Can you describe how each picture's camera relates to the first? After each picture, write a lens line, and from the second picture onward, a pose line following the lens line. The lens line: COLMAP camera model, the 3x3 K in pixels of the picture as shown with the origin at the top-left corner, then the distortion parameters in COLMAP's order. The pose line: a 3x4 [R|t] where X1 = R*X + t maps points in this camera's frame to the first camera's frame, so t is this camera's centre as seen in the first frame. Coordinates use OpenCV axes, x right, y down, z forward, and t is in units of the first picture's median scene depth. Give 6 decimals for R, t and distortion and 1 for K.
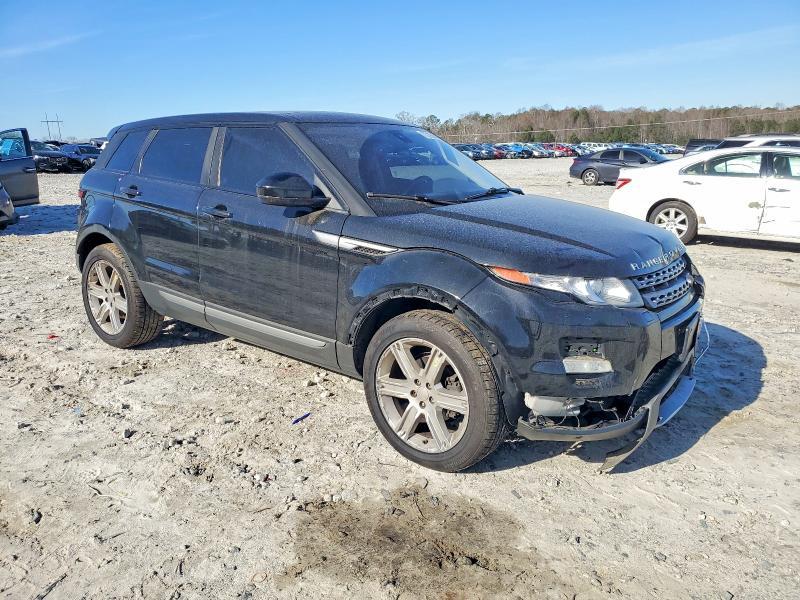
lens RADIAL K [[633.2, 0, 403.4], [0, 633.2, 298.8], [0, 0, 1]] dist [0.013817, 0.002640]
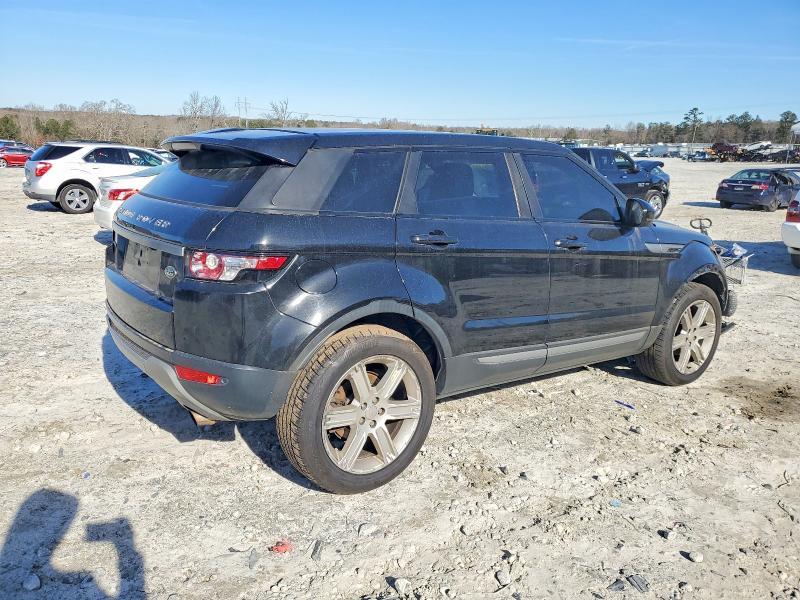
lens RADIAL K [[633.2, 0, 403.3], [0, 633.2, 301.1], [0, 0, 1]] dist [0.013817, 0.002640]
pose [[0.251409, -0.208082, 0.945249, -1.213451], [0.193407, 0.967720, 0.161589, -0.242752], [-0.948360, 0.142193, 0.283538, 0.927106]]
